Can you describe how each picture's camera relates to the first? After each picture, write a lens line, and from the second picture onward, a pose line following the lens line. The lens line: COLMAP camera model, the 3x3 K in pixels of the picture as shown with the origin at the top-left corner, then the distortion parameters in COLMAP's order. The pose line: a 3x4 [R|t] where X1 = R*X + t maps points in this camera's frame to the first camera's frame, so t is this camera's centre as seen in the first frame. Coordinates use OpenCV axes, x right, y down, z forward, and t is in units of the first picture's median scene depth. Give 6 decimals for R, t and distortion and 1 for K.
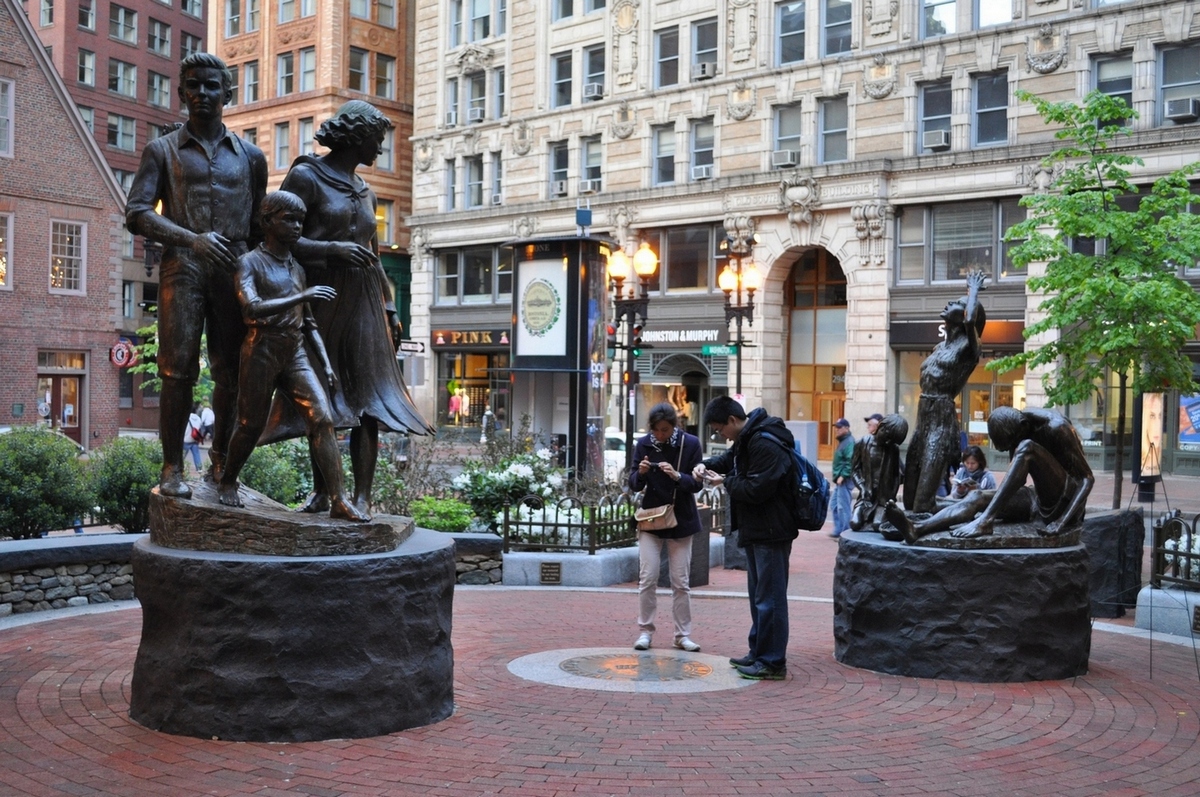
lens RADIAL K [[1428.3, 0, 598.4], [0, 1428.3, 399.5], [0, 0, 1]] dist [-0.051191, 0.000000]
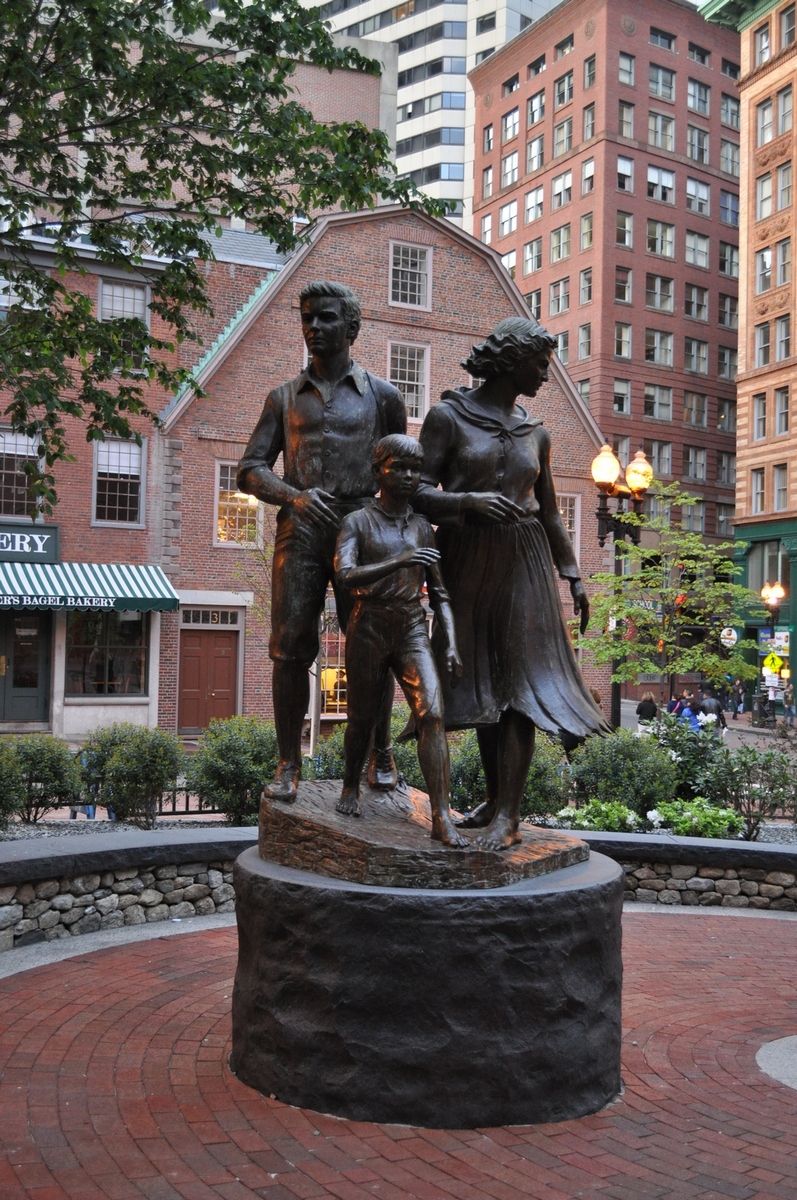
lens RADIAL K [[1428.3, 0, 399.2], [0, 1428.3, 596.6], [0, 0, 1]] dist [-0.051191, 0.000000]
pose [[0.828670, -0.011670, -0.559617, 0.231950], [-0.018094, 0.998702, -0.047621, -0.012655], [0.559446, 0.049588, 0.827382, 0.310048]]
